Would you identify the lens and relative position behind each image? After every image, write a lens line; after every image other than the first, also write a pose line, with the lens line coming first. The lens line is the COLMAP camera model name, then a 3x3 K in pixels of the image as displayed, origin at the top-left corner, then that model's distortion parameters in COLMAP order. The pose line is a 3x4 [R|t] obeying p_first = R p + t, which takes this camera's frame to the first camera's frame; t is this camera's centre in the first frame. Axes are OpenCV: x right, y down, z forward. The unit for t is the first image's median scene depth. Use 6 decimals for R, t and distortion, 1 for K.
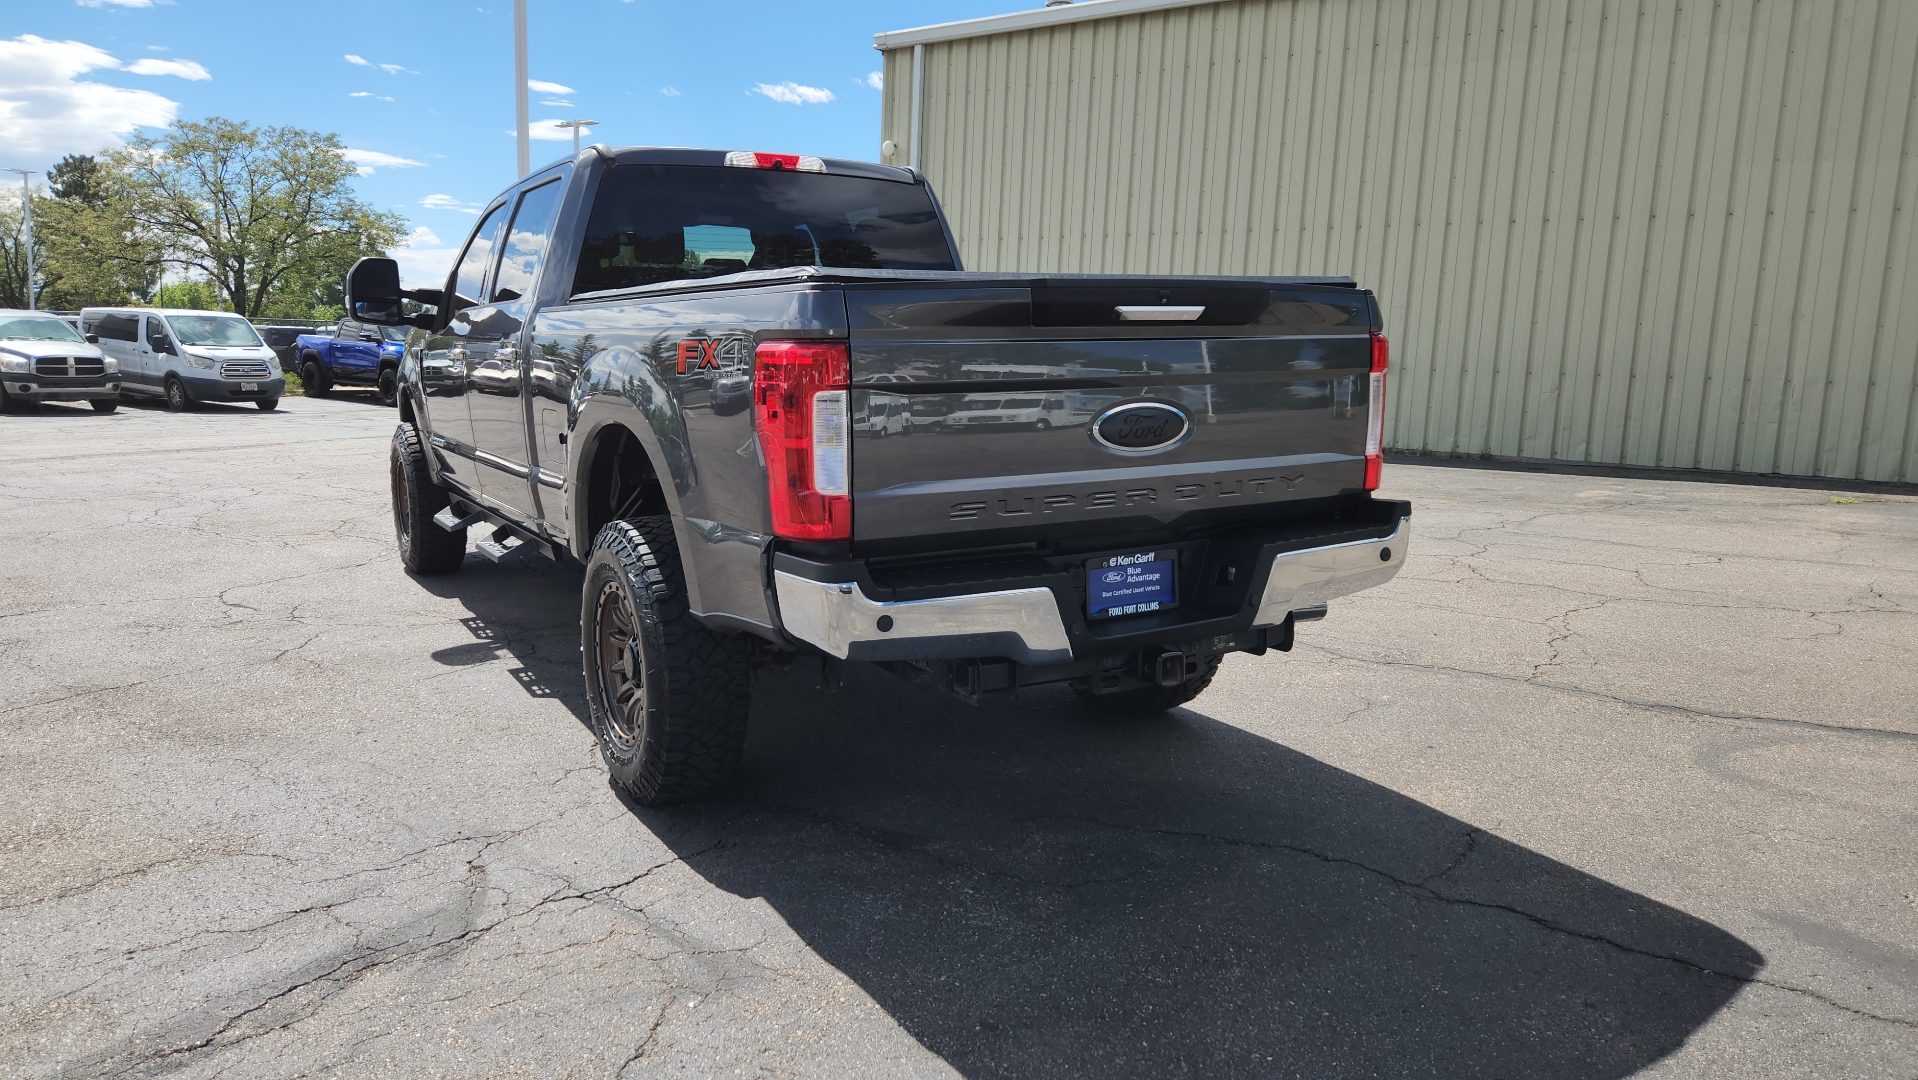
lens RADIAL K [[1306.1, 0, 917.2], [0, 1306.1, 532.8], [0, 0, 1]] dist [0.025495, -0.005927]
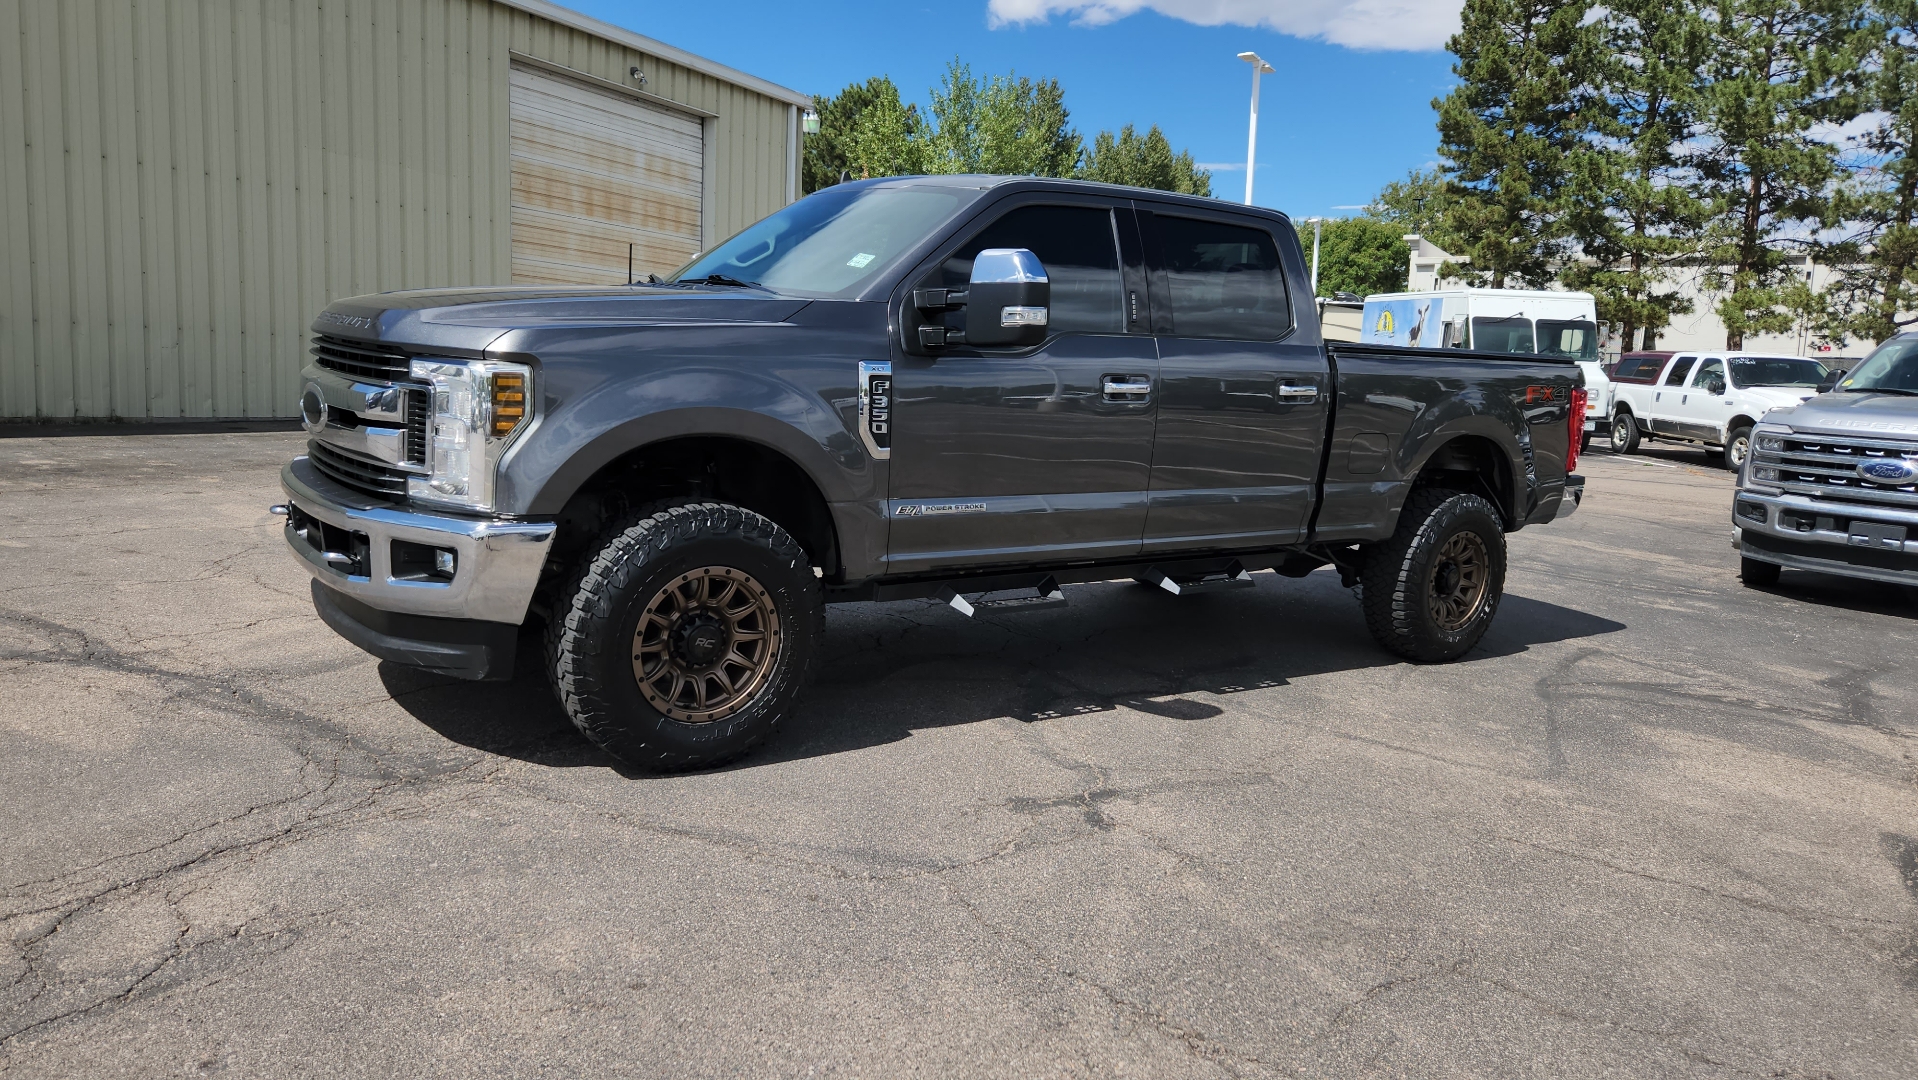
lens RADIAL K [[1287.8, 0, 934.6], [0, 1287.8, 537.2], [0, 0, 1]] dist [0.065665, -0.051767]
pose [[-0.107727, -0.163411, 0.980659, -0.414359], [0.084898, 0.981284, 0.172841, -0.068925], [-0.990549, 0.101876, -0.091837, 0.423335]]
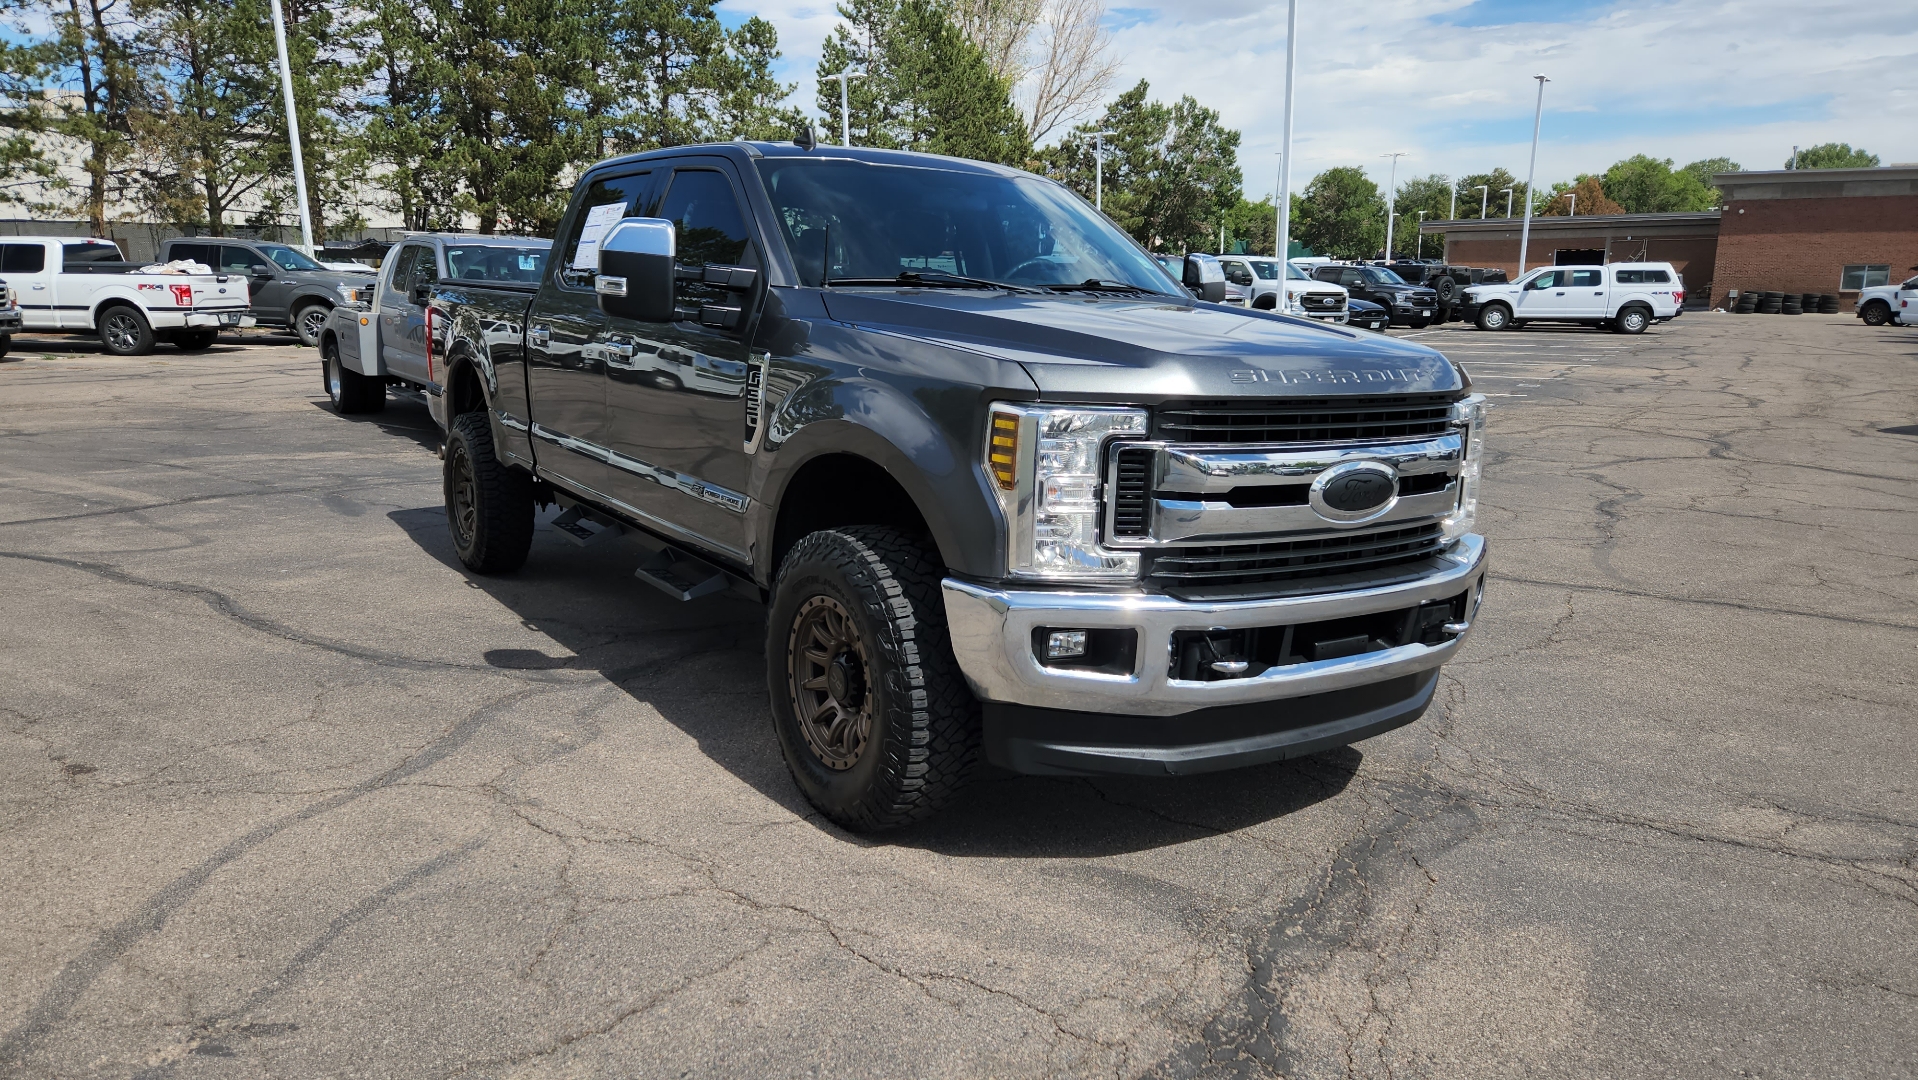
lens RADIAL K [[1287.8, 0, 939.0], [0, 1287.8, 553.6], [0, 0, 1]] dist [0.065665, -0.051767]
pose [[-0.997133, -0.015347, -0.074093, -0.069758], [-0.039794, 0.939220, 0.341002, -0.117136], [0.064357, 0.342973, -0.937138, 0.705594]]
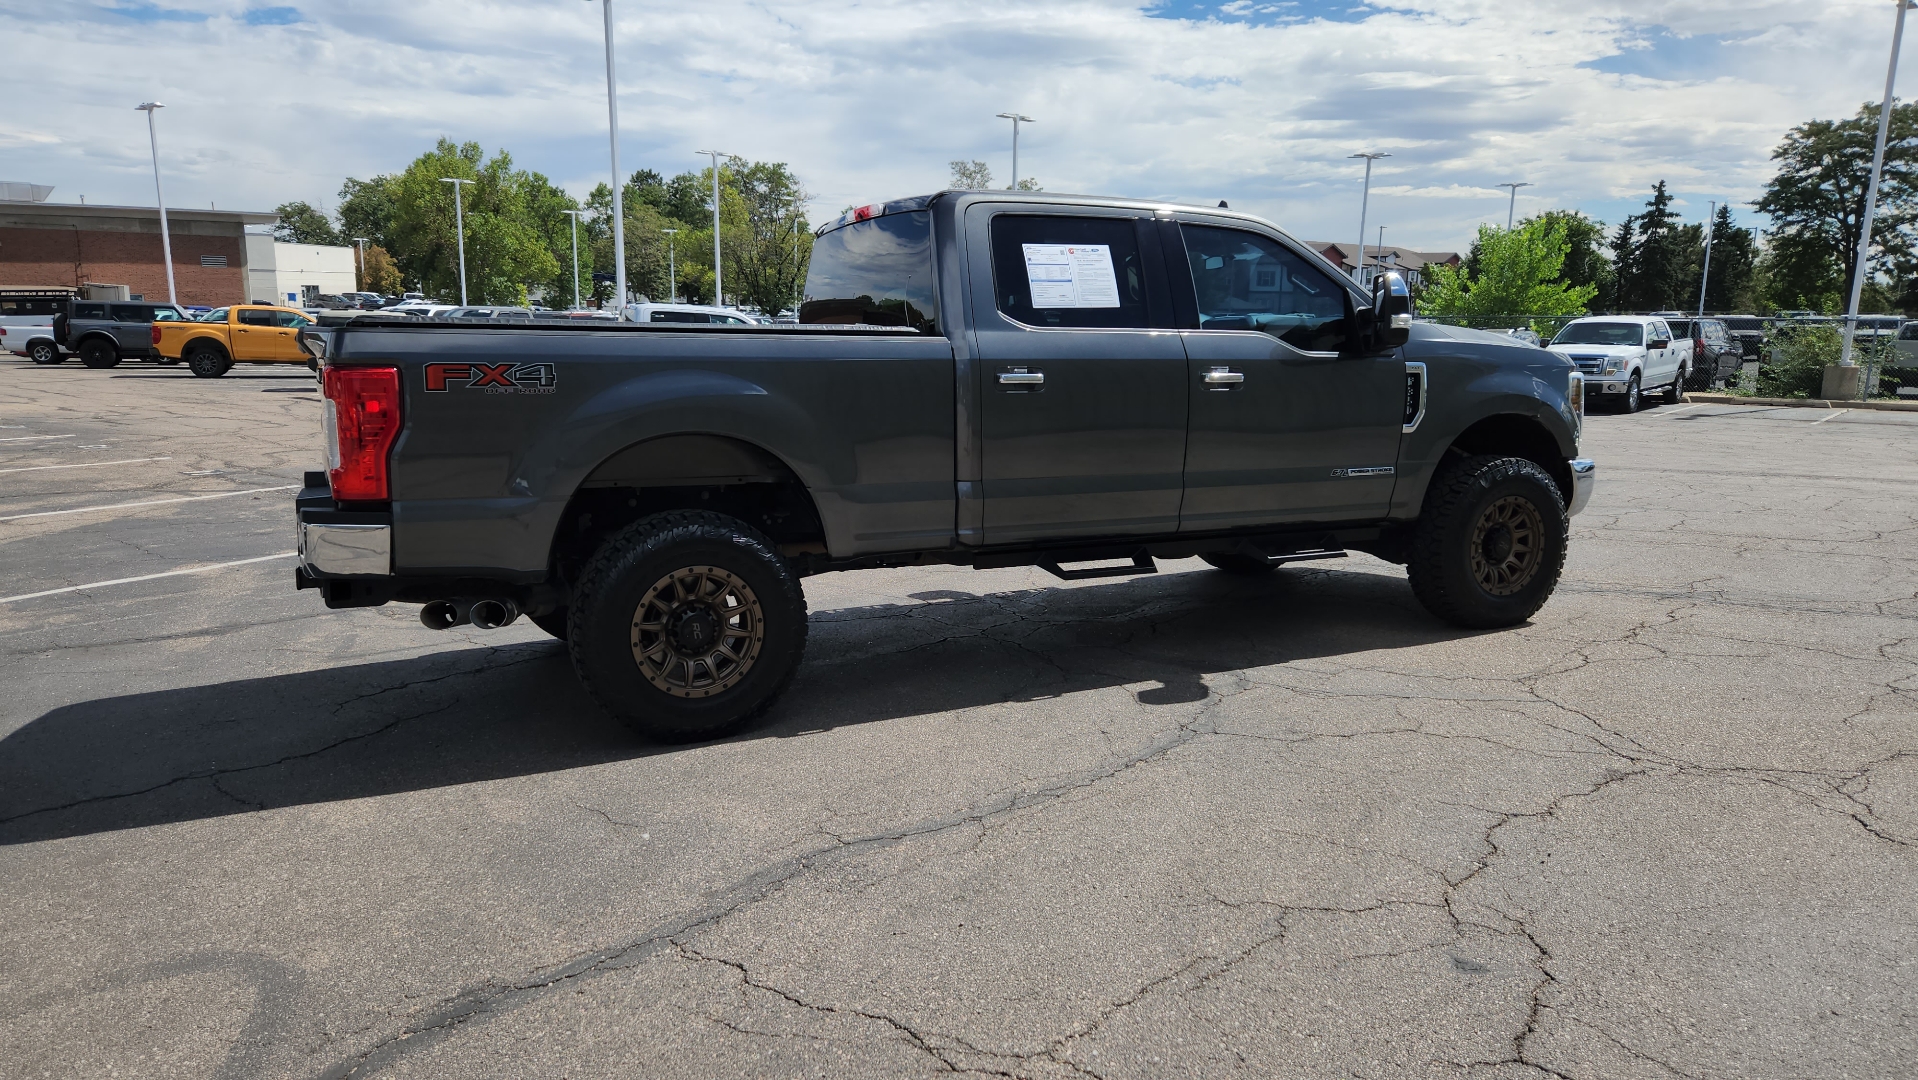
lens RADIAL K [[1279.5, 0, 927.6], [0, 1279.5, 556.1], [0, 0, 1]] dist [0.066338, -0.050622]
pose [[-0.084477, 0.157440, -0.983909, 0.324622], [-0.146195, 0.974794, 0.168534, -0.057416], [0.985642, 0.158080, -0.059331, 0.359759]]
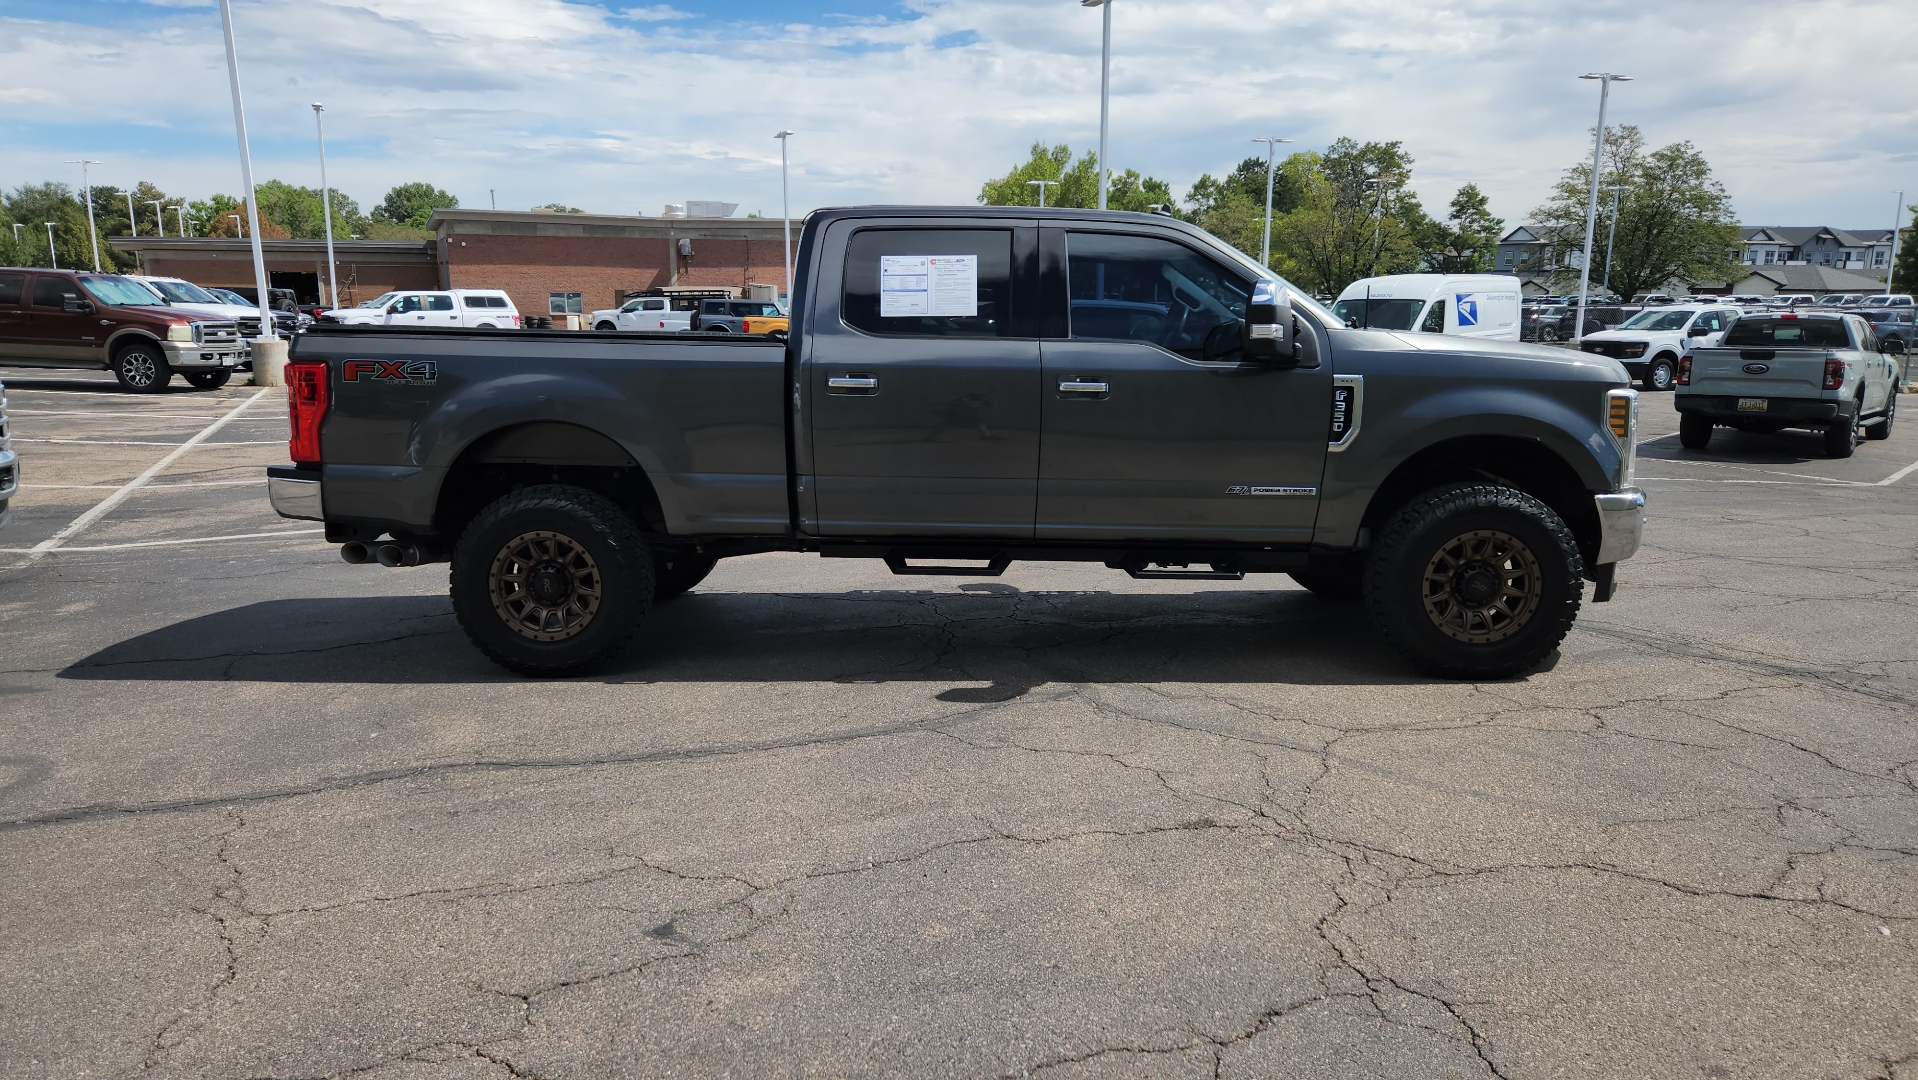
lens RADIAL K [[1279.5, 0, 930.6], [0, 1279.5, 556.3], [0, 0, 1]] dist [0.066338, -0.050622]
pose [[-0.519267, 0.138852, -0.843257, 0.287074], [-0.134697, 0.961083, 0.241198, -0.089965], [0.843931, 0.238830, -0.480355, 0.544657]]
